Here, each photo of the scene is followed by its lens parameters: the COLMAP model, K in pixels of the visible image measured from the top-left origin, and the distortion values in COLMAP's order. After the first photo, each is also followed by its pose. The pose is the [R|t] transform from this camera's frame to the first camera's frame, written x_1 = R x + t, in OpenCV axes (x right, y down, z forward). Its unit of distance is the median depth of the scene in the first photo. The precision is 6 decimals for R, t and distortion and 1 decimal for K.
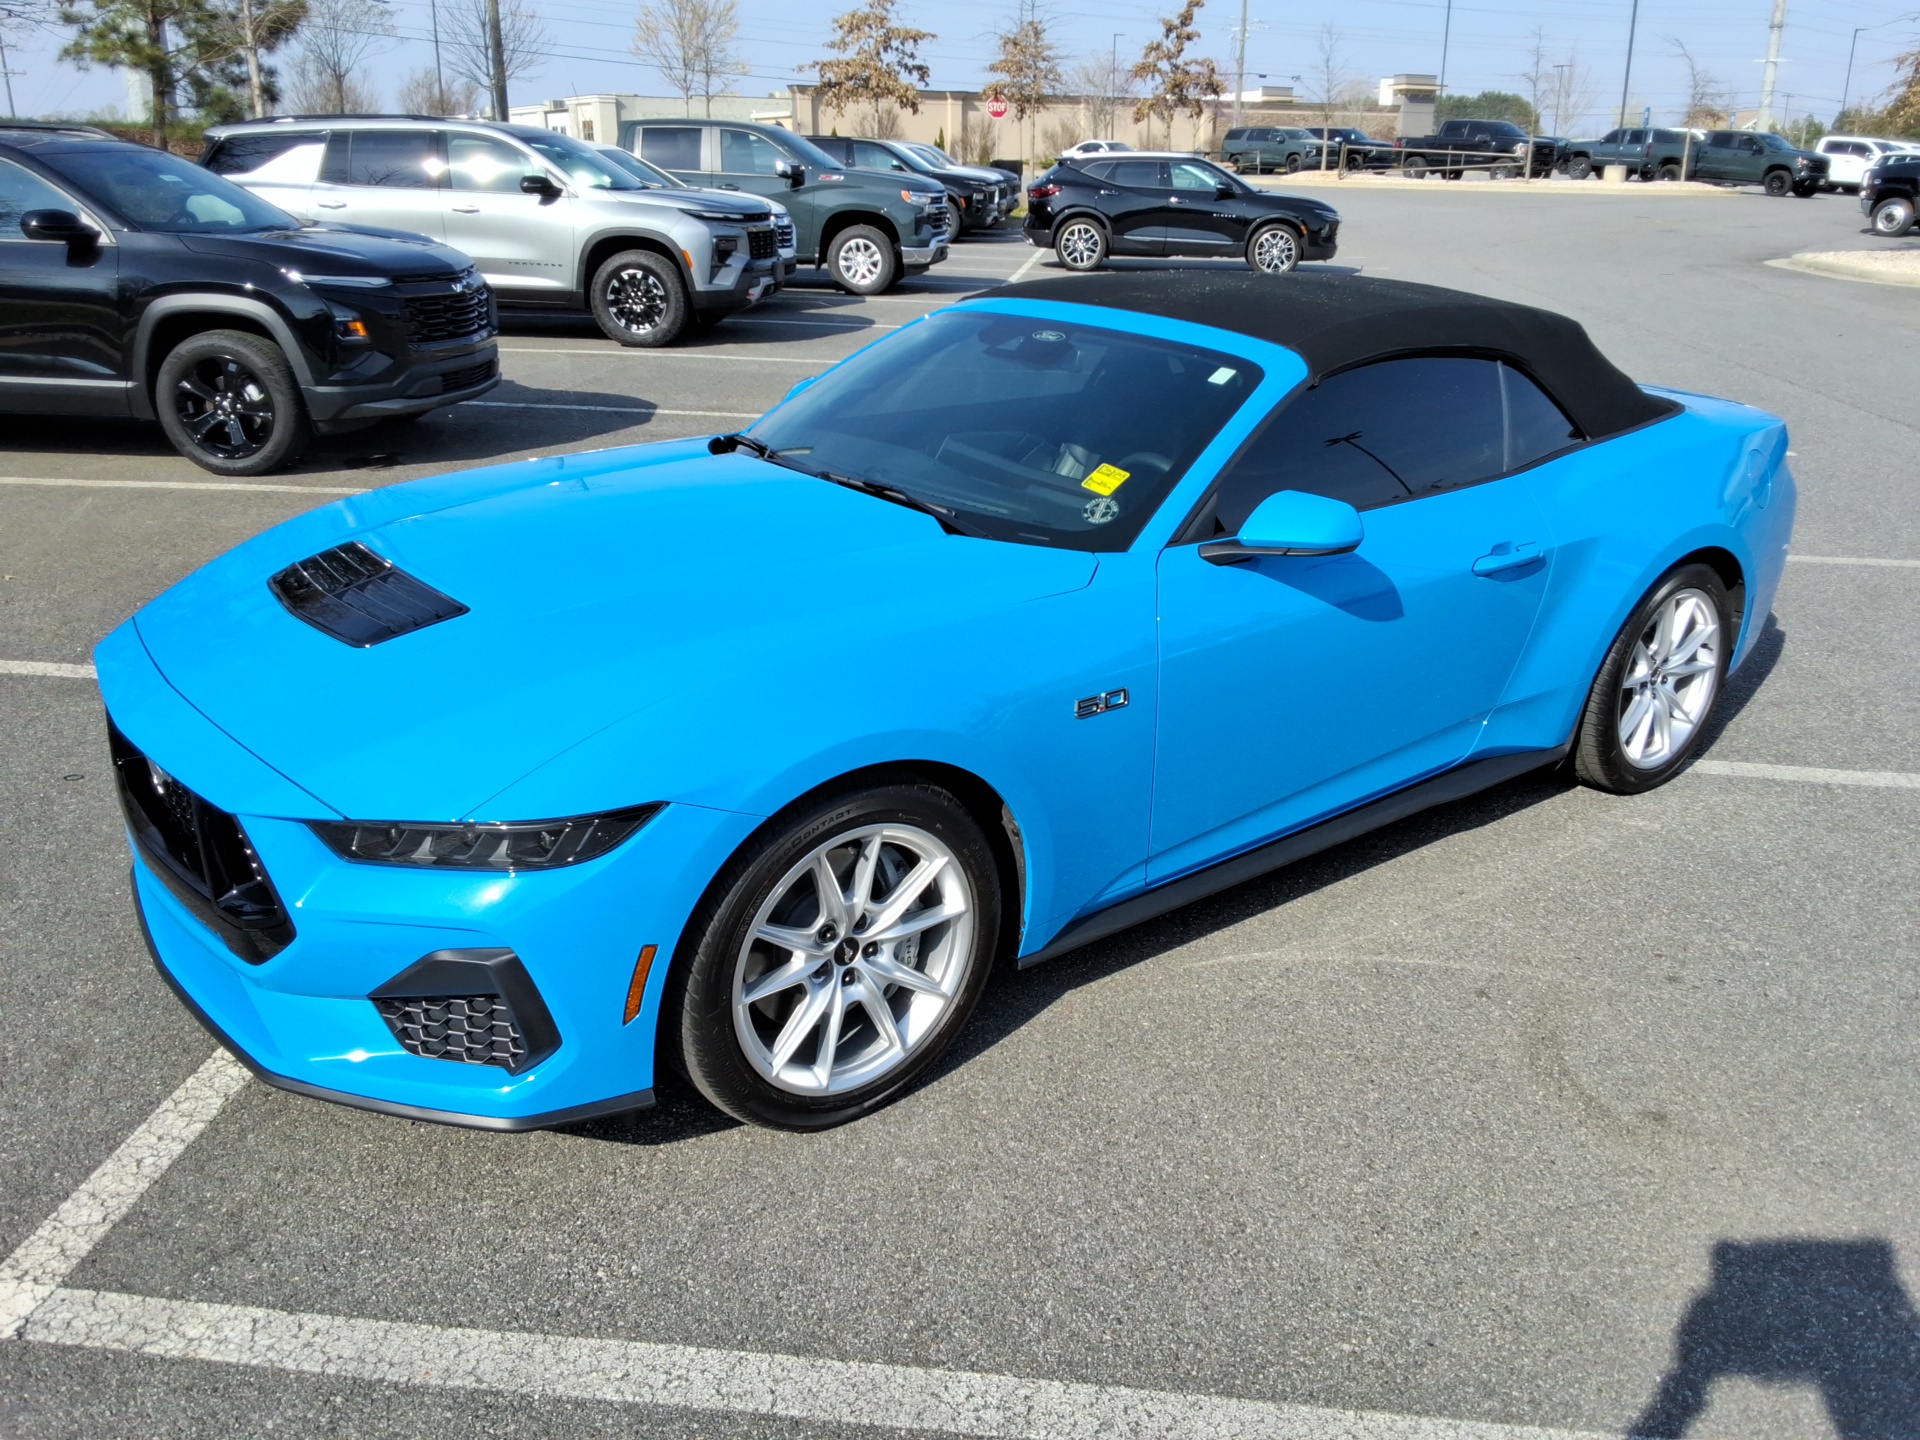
lens RADIAL K [[1531.0, 0, 978.3], [0, 1531.0, 691.5], [0, 0, 1]] dist [0.115685, -0.171273]
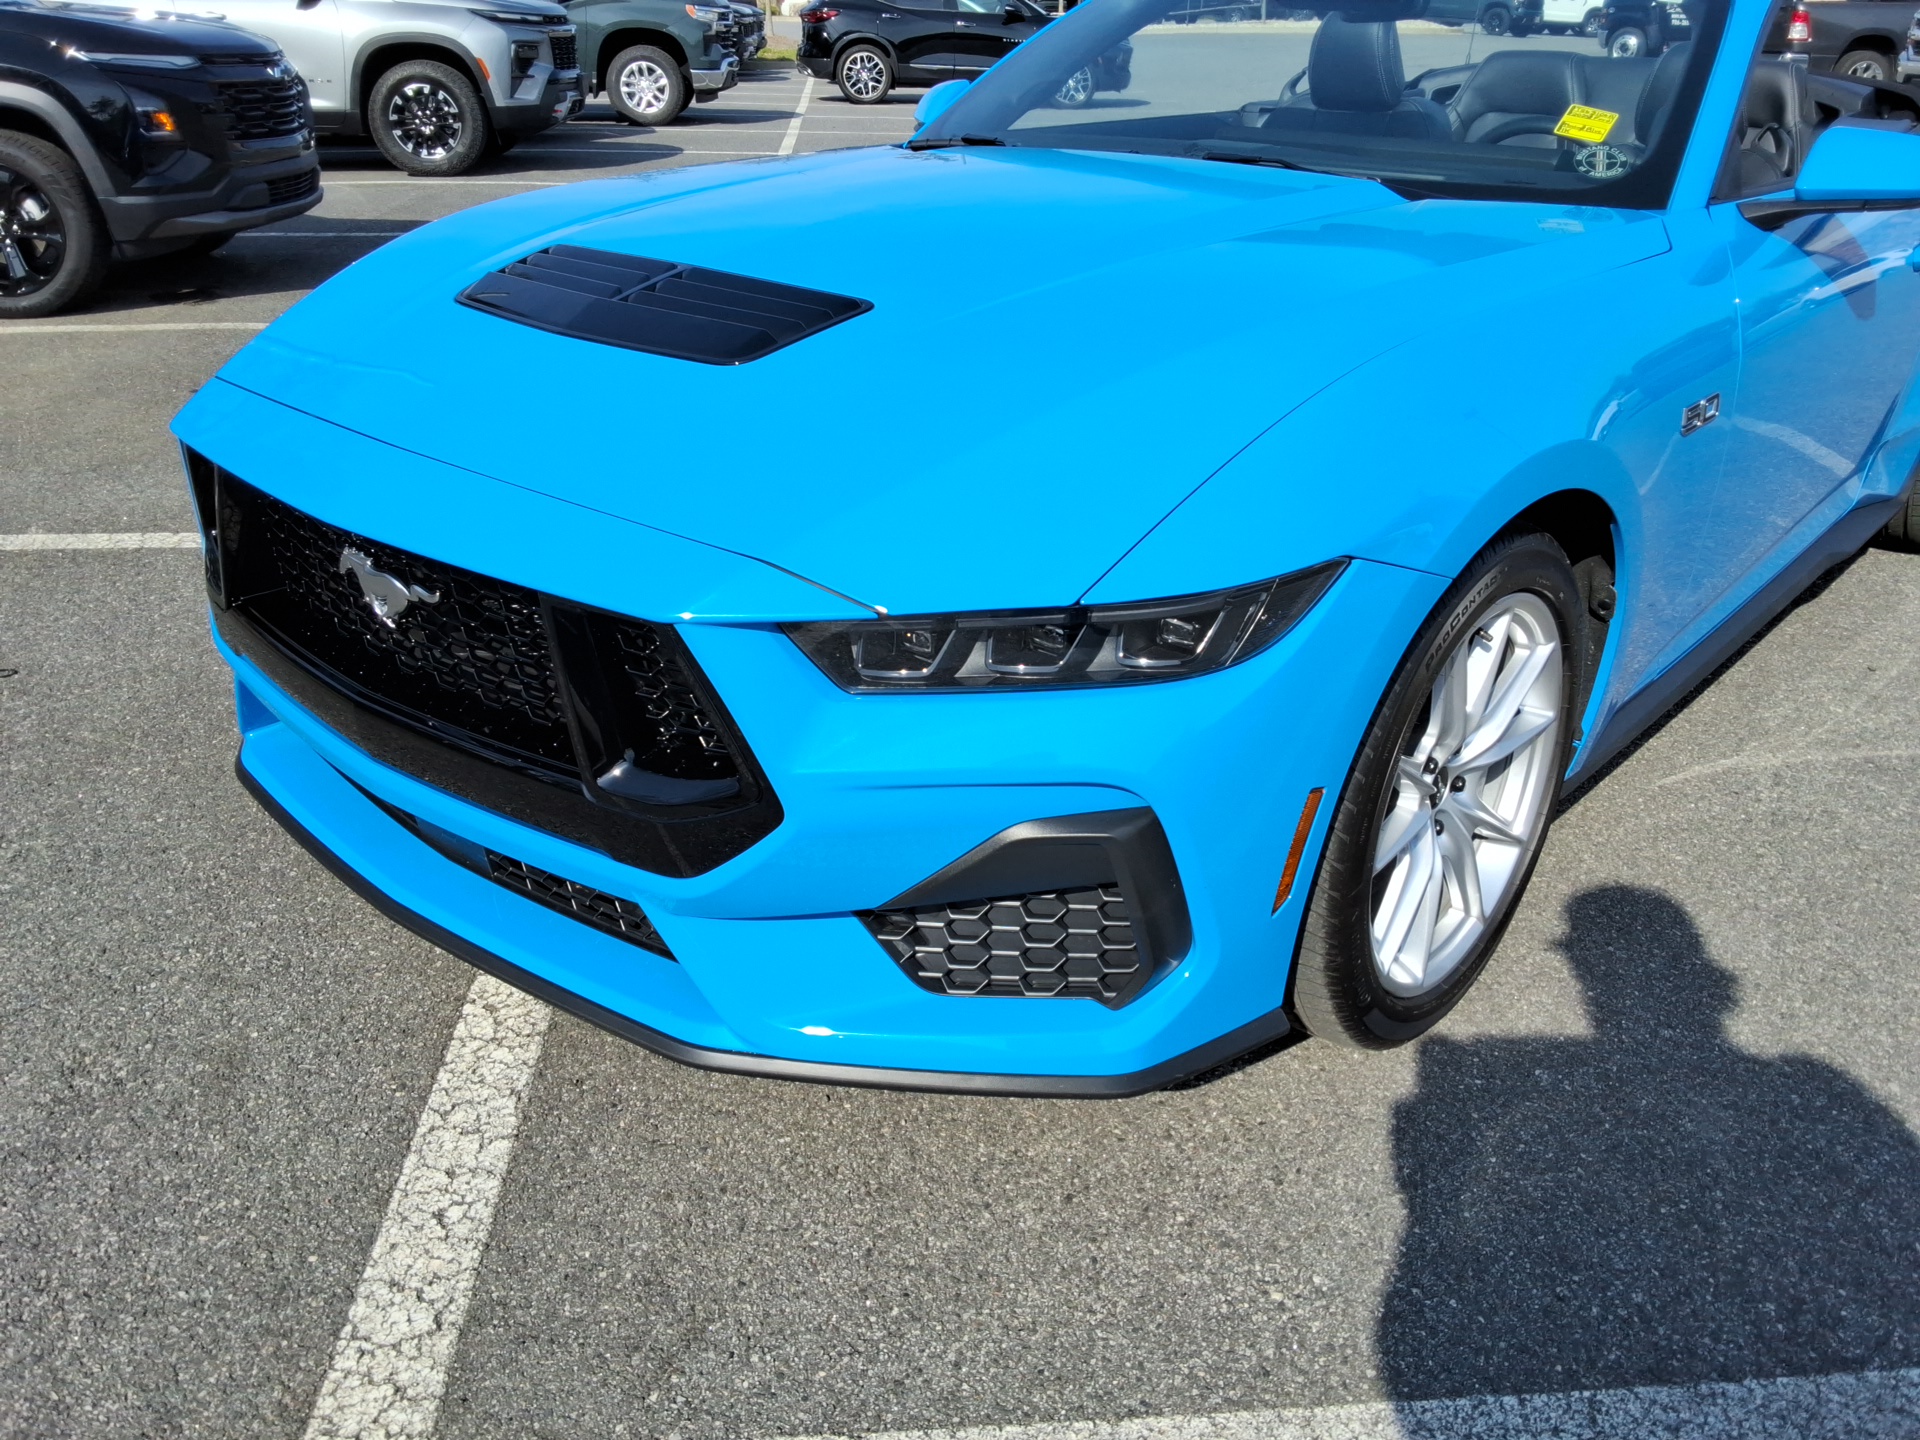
lens RADIAL K [[1553.8, 0, 982.8], [0, 1553.8, 679.2], [0, 0, 1]] dist [0.115388, -0.184649]
pose [[0.983875, -0.082617, 0.158634, -0.290239], [0.071561, 0.994673, 0.074197, 0.040603], [-0.163919, -0.061649, 0.984546, 0.254984]]
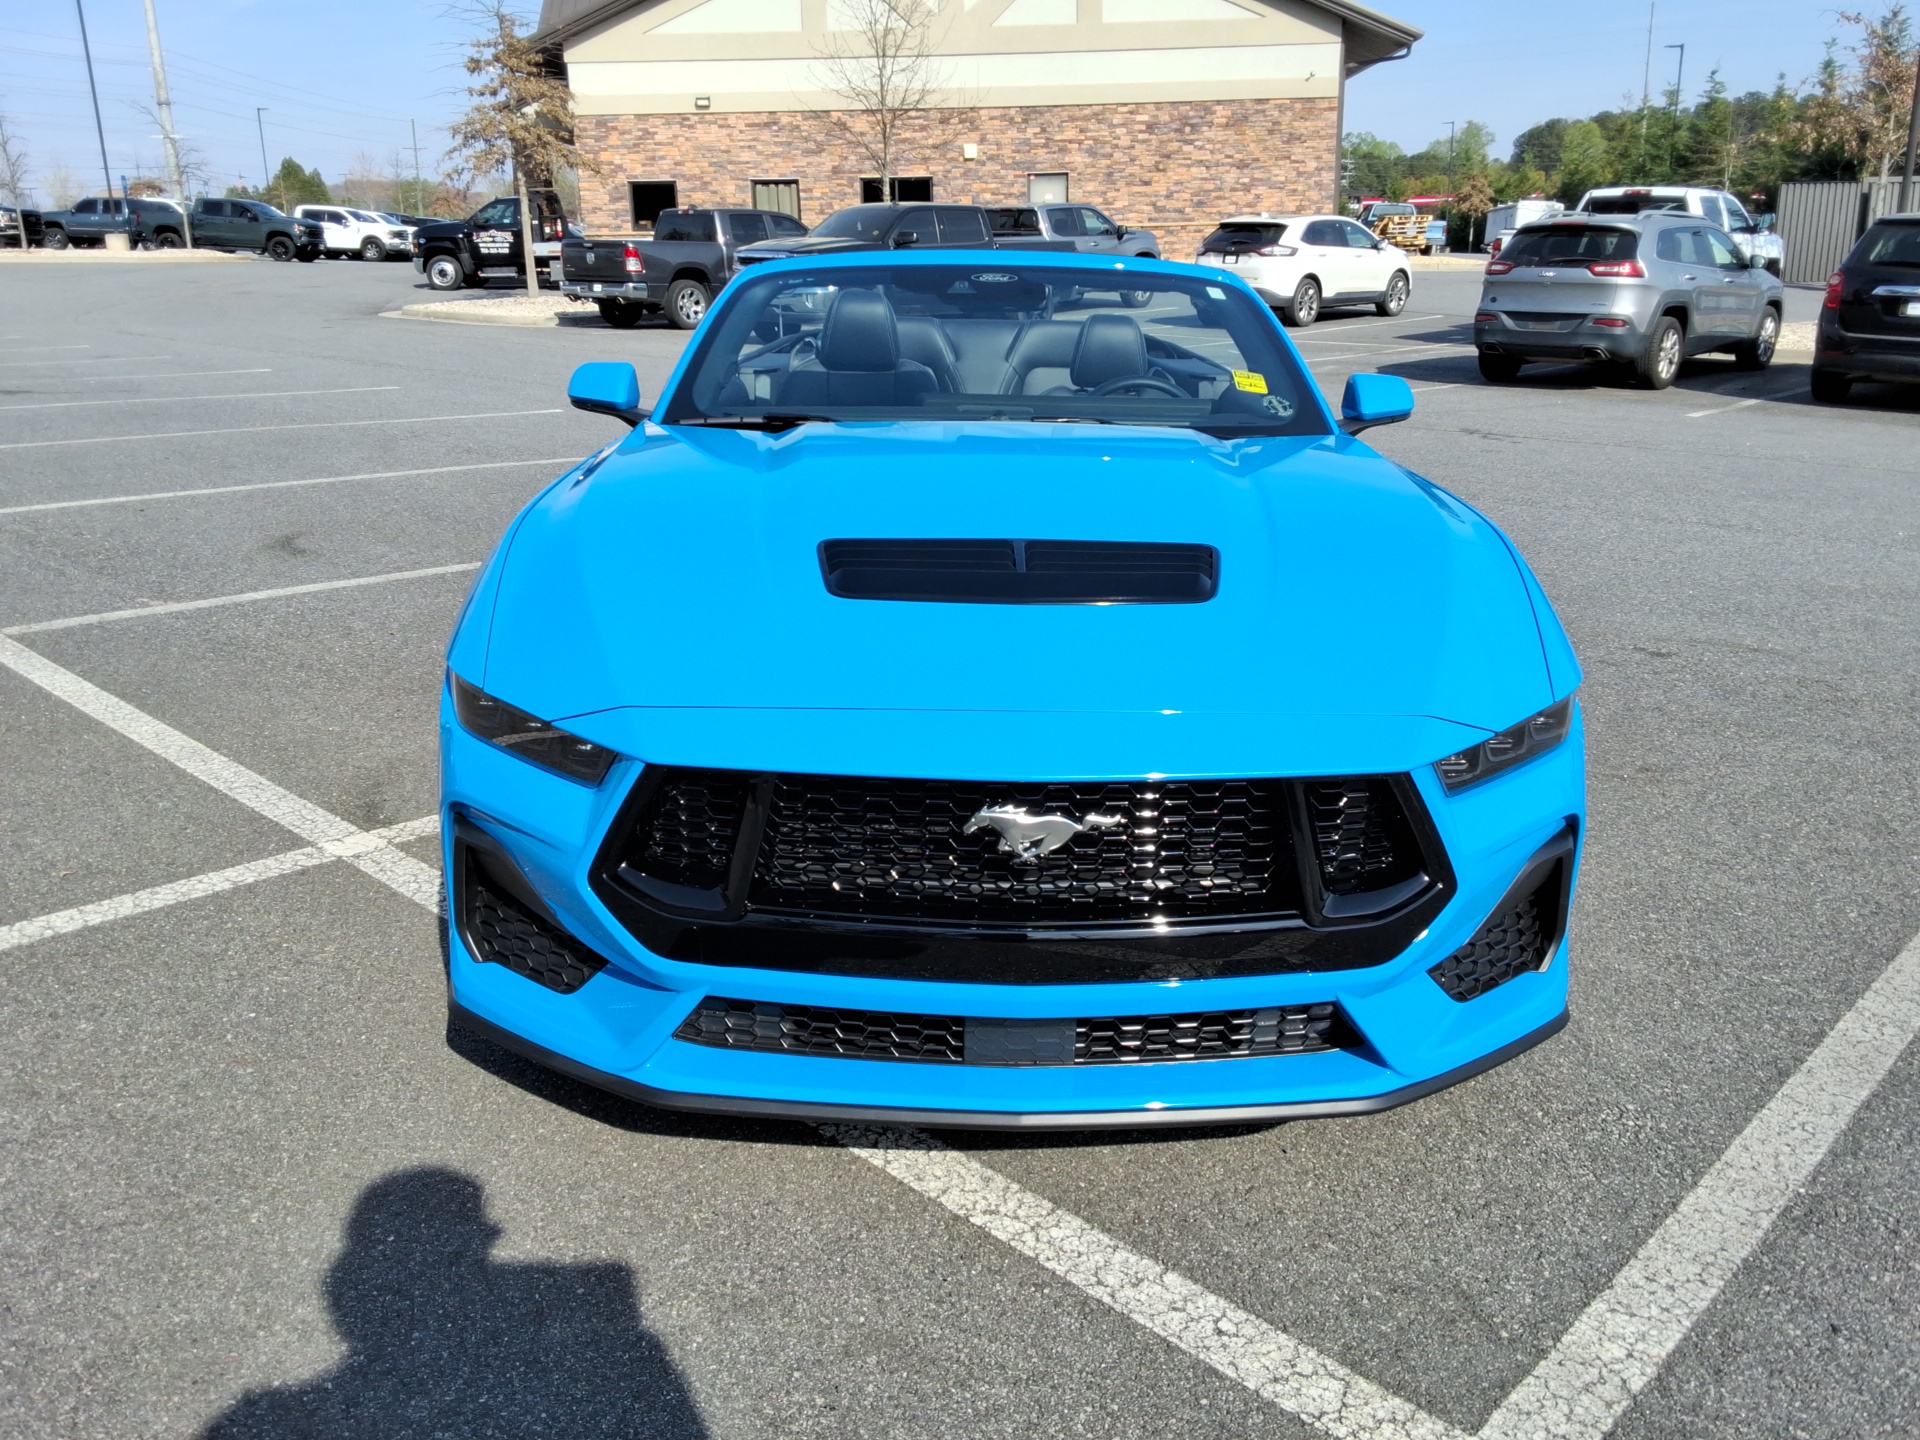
lens RADIAL K [[1518.6, 0, 1000.2], [0, 1518.6, 682.5], [0, 0, 1]] dist [0.109907, -0.166000]
pose [[0.612440, -0.230025, 0.756310, -0.772174], [0.264208, 0.961273, 0.078414, -0.056453], [-0.745058, 0.151799, 0.649497, 0.398448]]
